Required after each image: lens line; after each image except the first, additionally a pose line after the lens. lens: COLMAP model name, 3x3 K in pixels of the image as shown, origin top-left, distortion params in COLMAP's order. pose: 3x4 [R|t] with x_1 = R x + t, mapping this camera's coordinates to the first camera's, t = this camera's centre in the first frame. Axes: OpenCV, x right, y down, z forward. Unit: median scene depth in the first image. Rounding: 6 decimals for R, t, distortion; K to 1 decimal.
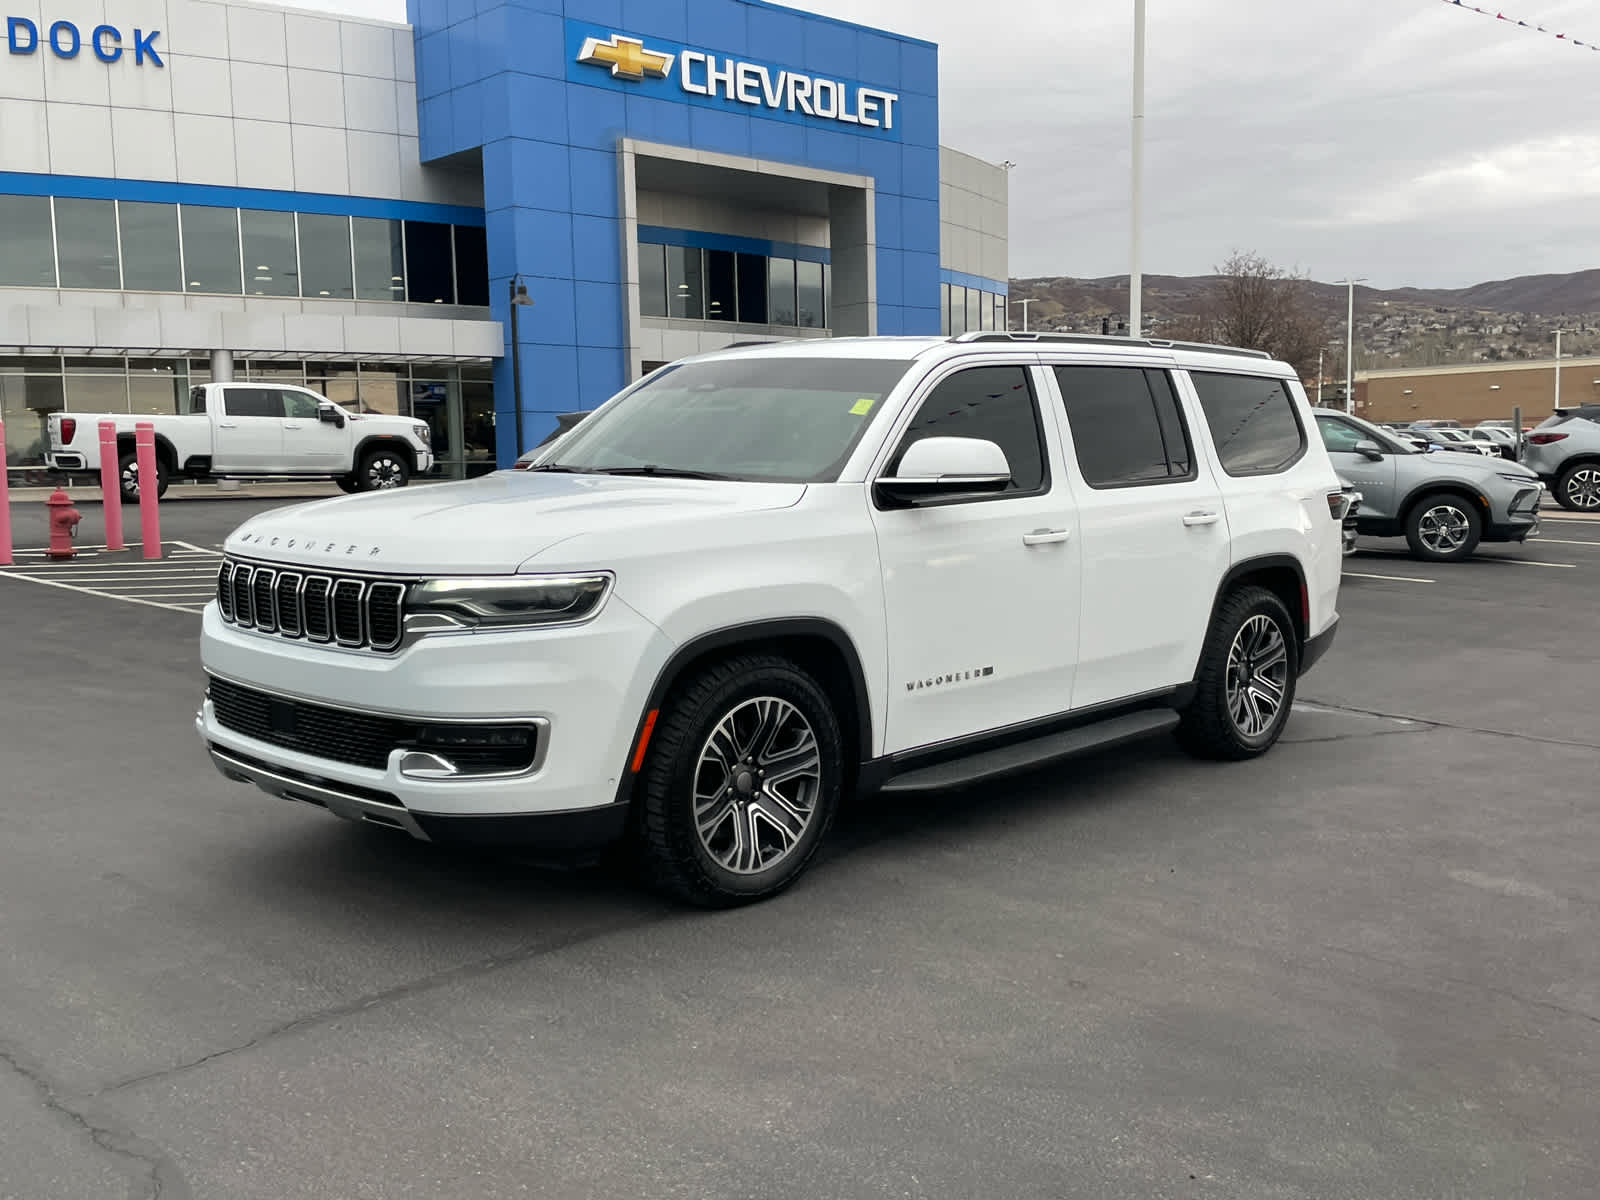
lens RADIAL K [[1590.4, 0, 821.9], [0, 1590.4, 620.0], [0, 0, 1]] dist [0.113721, -0.160886]
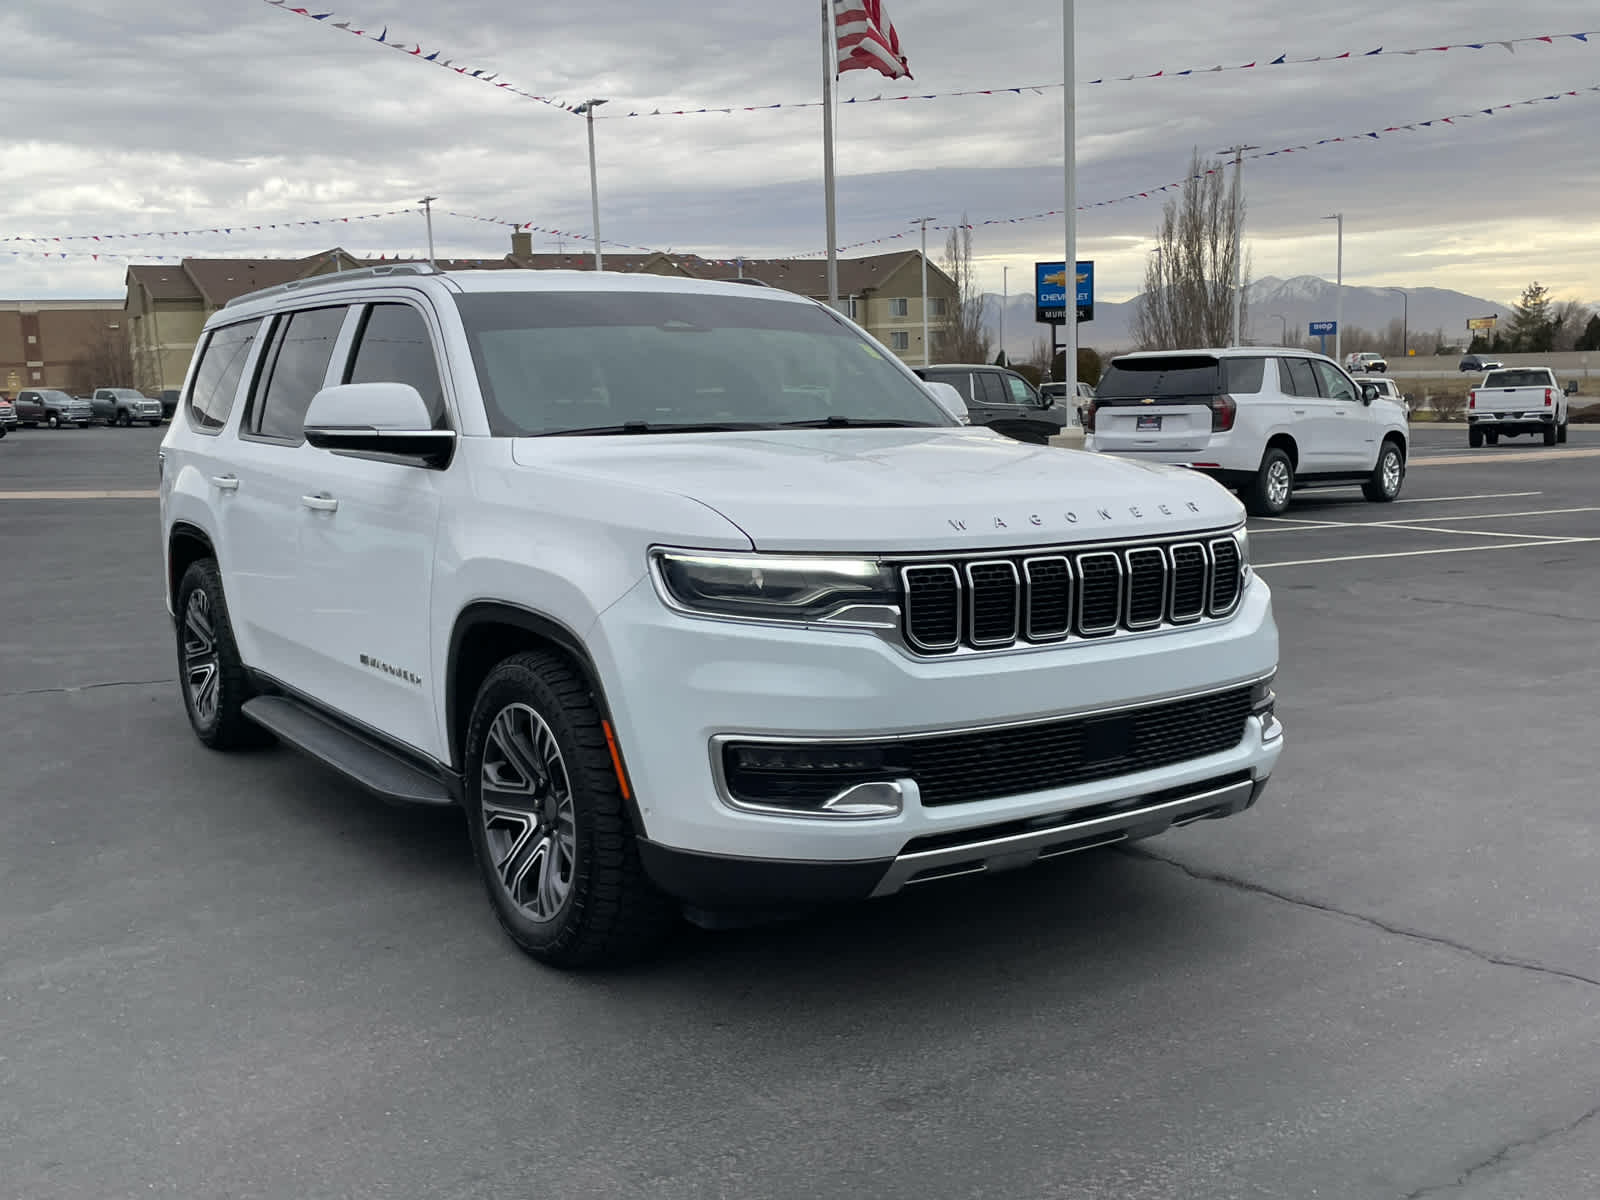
lens RADIAL K [[1590.4, 0, 821.9], [0, 1590.4, 620.0], [0, 0, 1]] dist [0.113721, -0.160886]
pose [[0.199102, -0.145145, 0.969170, -0.908962], [0.134702, 0.983637, 0.119639, -0.088284], [-0.970677, 0.106728, 0.215395, 0.793884]]
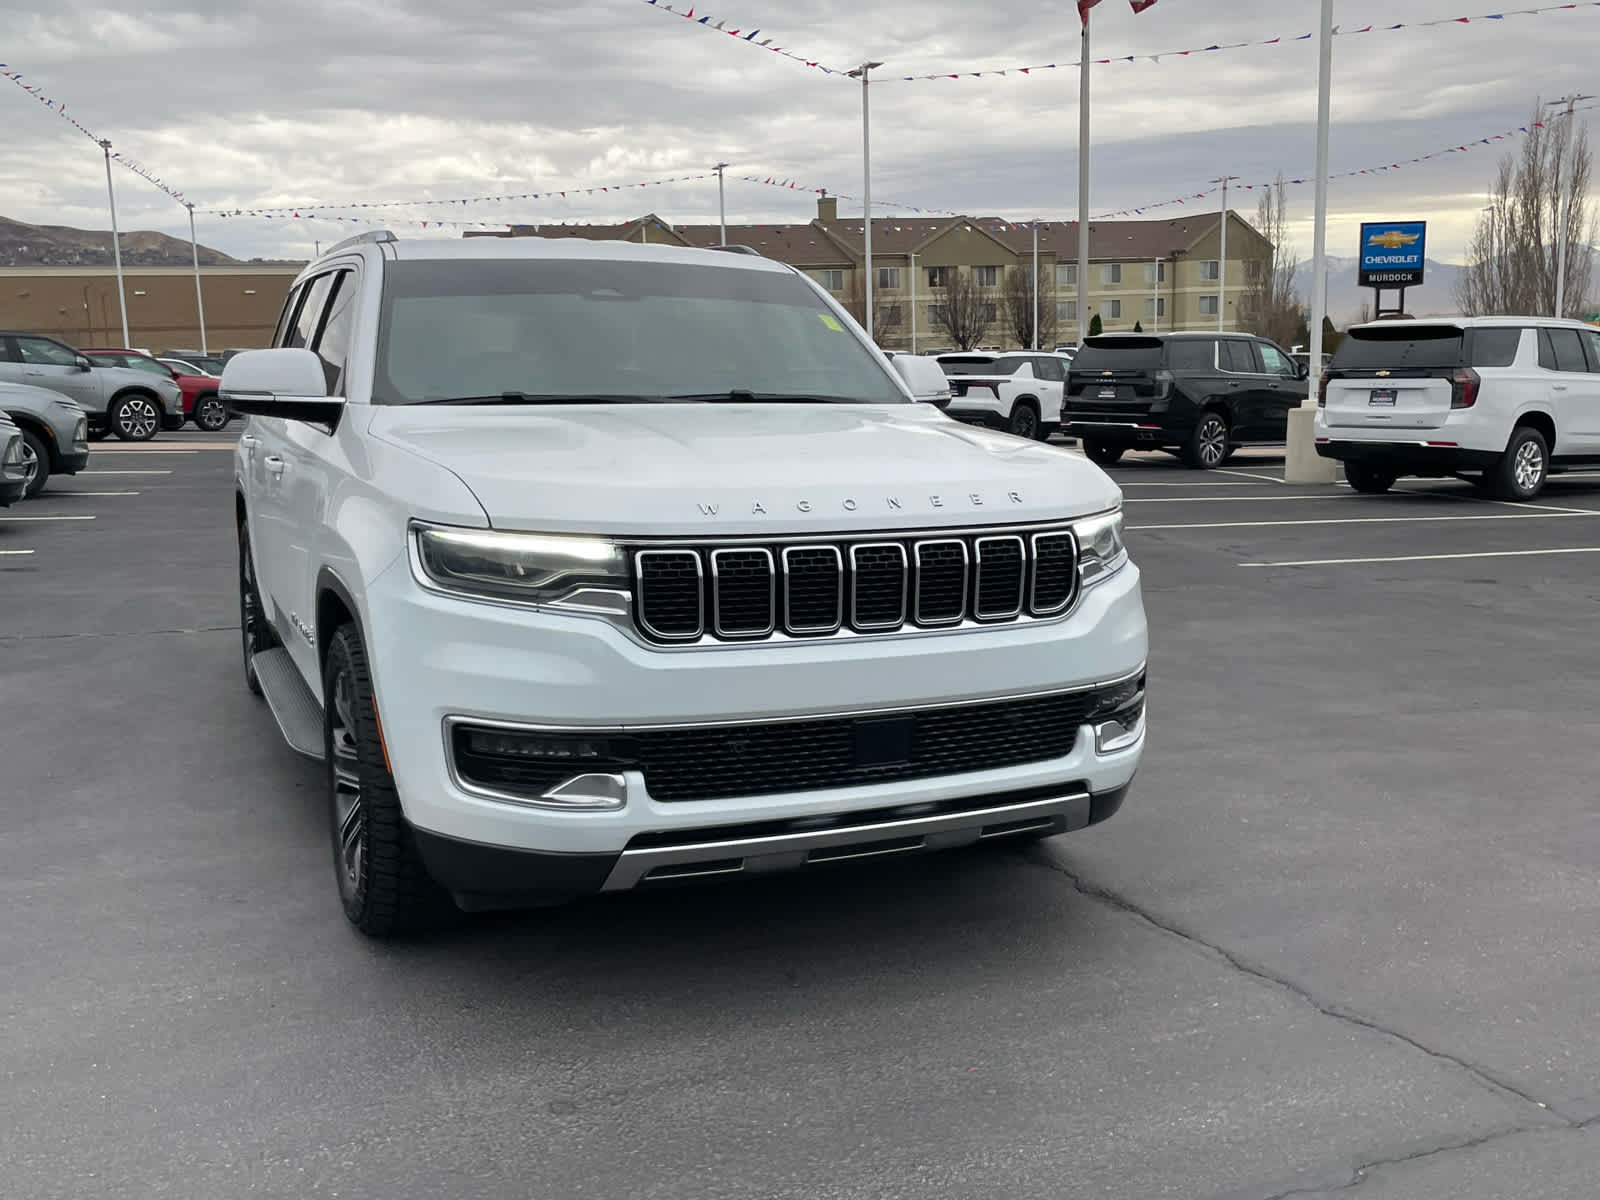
lens RADIAL K [[1590.4, 0, 821.9], [0, 1590.4, 620.0], [0, 0, 1]] dist [0.113721, -0.160886]
pose [[0.385140, -0.152744, 0.910130, -0.823012], [0.114399, 0.986503, 0.117152, -0.067872], [-0.915740, 0.058998, 0.397416, 0.606267]]
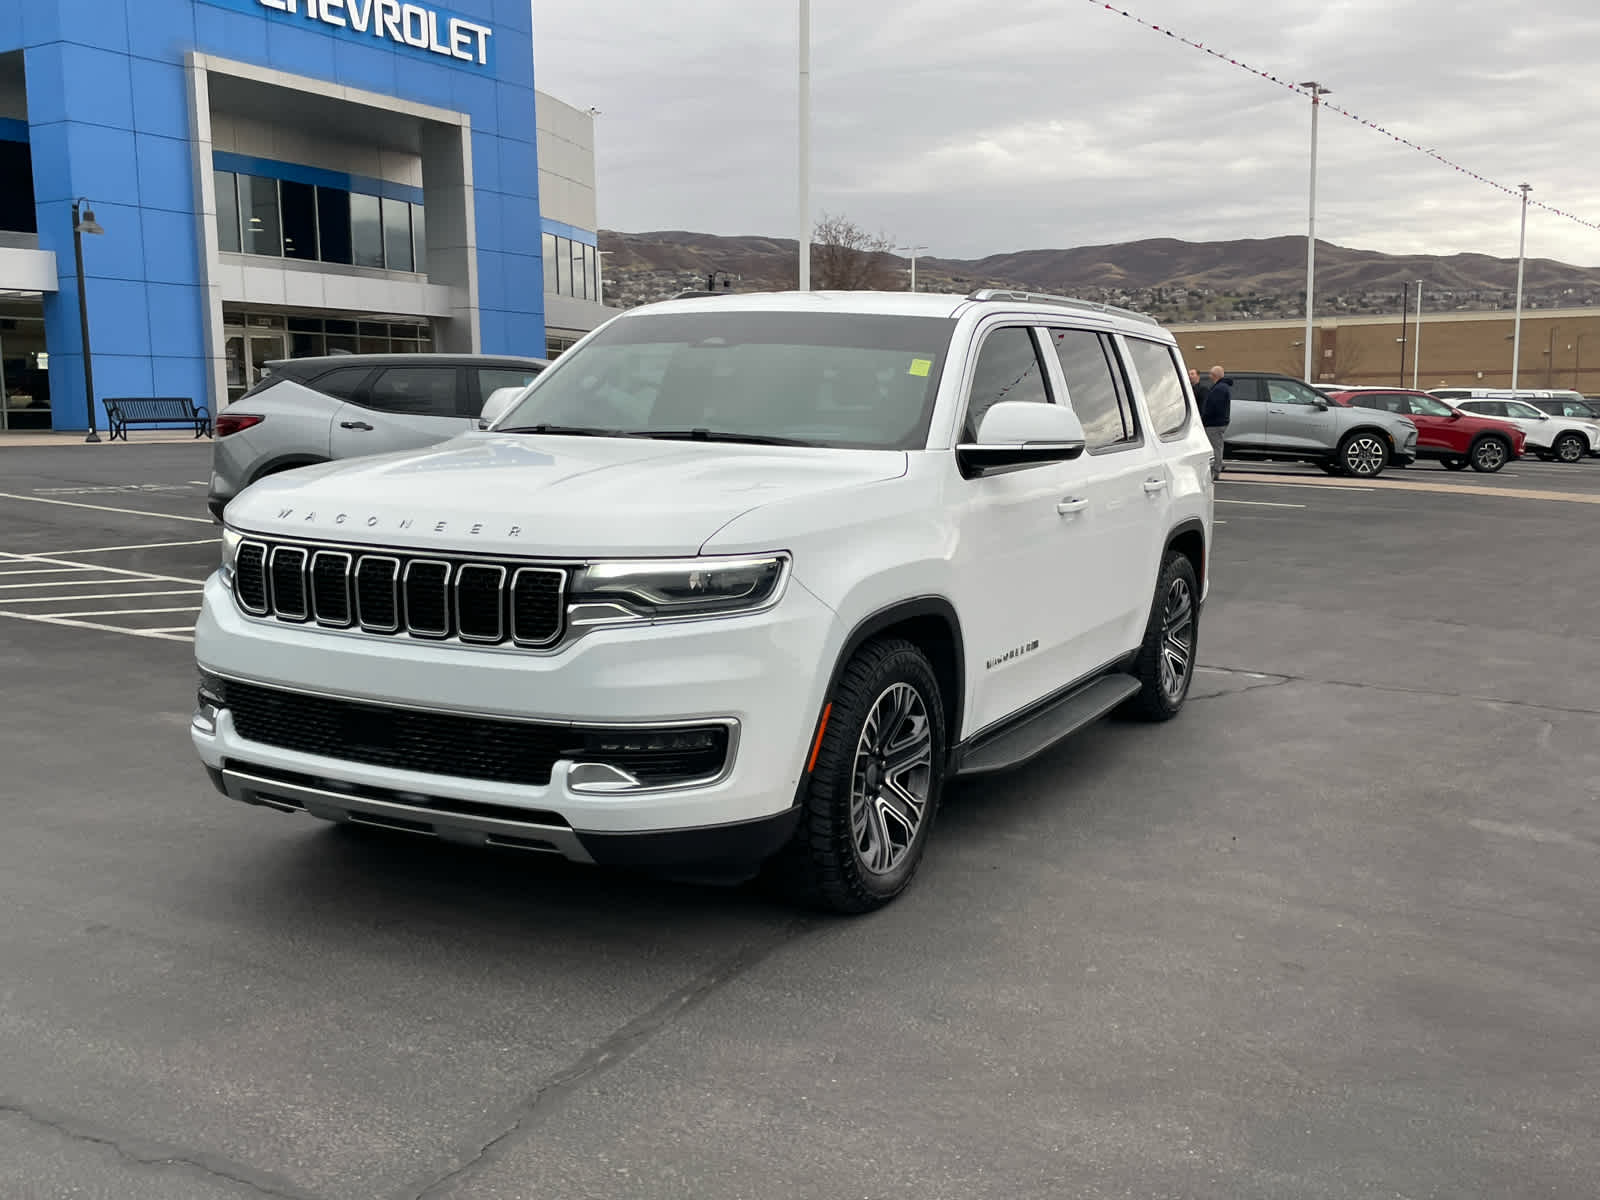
lens RADIAL K [[1590.4, 0, 821.9], [0, 1590.4, 620.0], [0, 0, 1]] dist [0.113721, -0.160886]
pose [[0.958242, -0.026557, 0.284723, -0.286044], [0.018481, 0.999348, 0.031012, -0.014792], [-0.285361, -0.024455, 0.958108, 0.105402]]
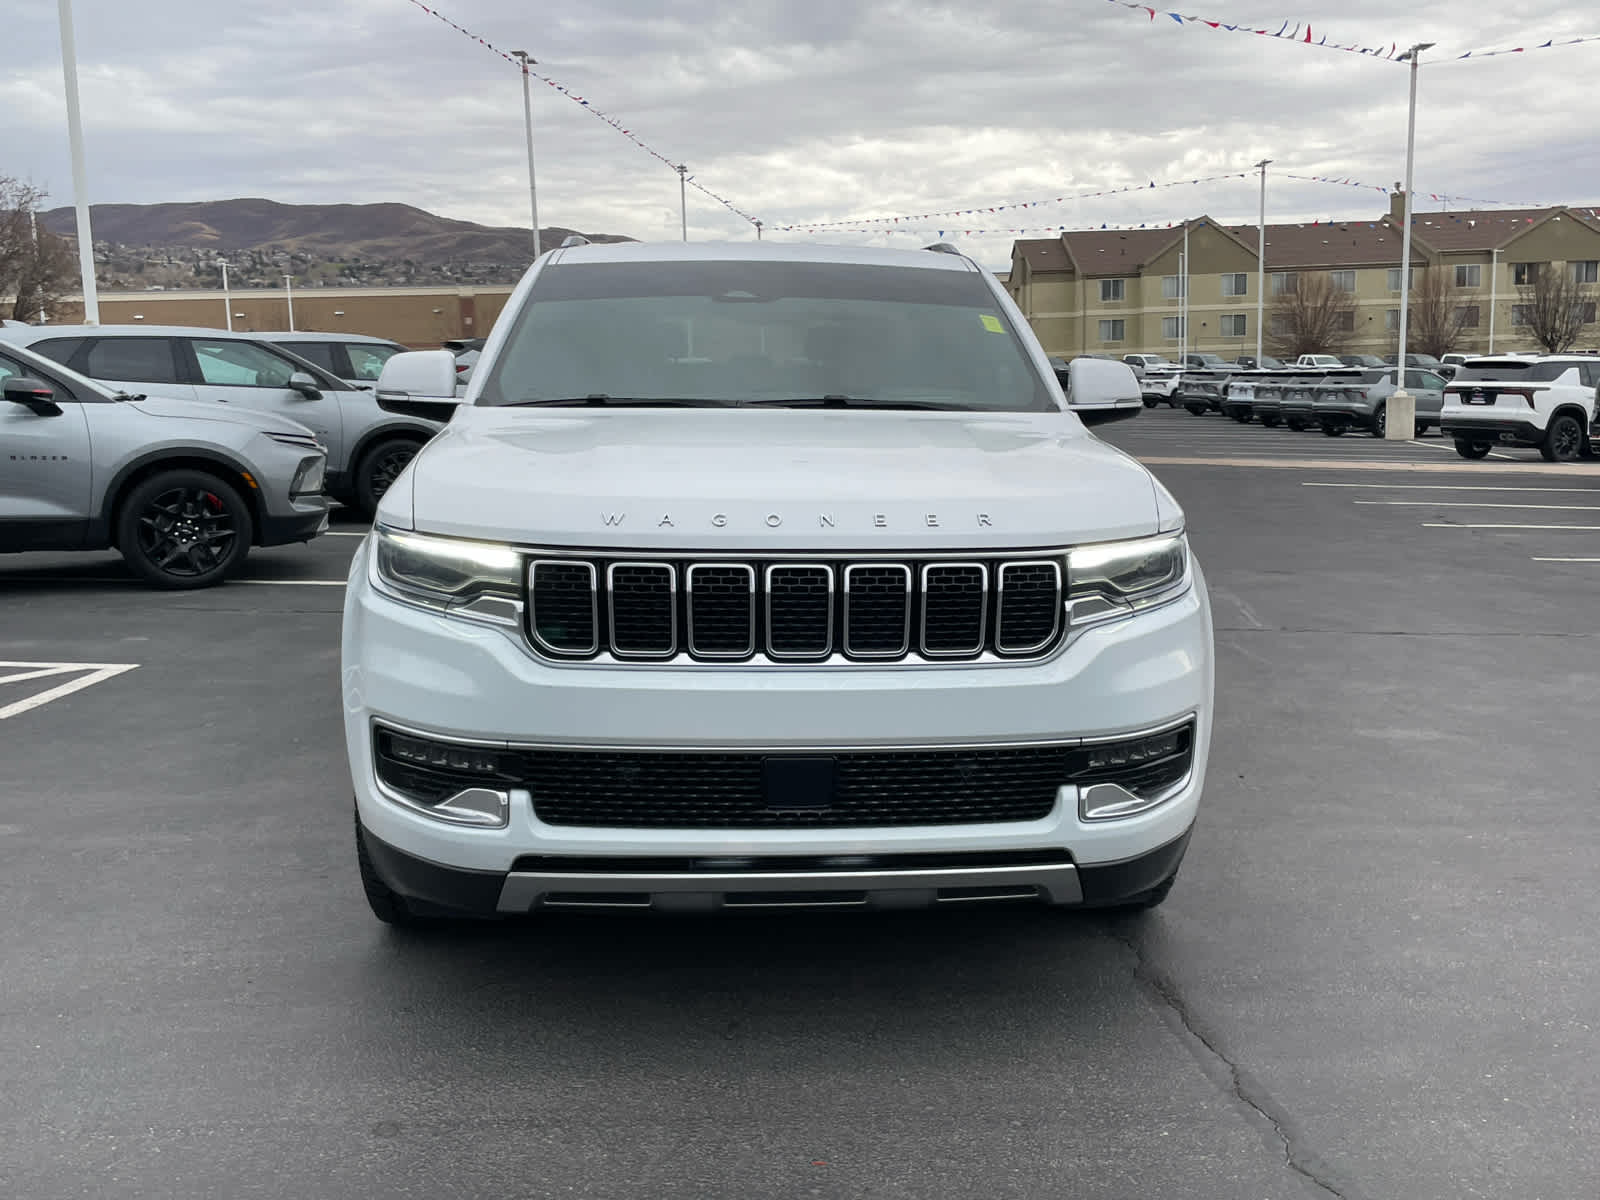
lens RADIAL K [[1590.9, 0, 818.3], [0, 1590.9, 604.5], [0, 0, 1]] dist [0.131091, -0.200692]
pose [[0.676082, -0.109998, 0.728569, -0.661474], [0.086688, 0.993801, 0.069599, -0.047759], [-0.731709, 0.016104, 0.681427, 0.449177]]
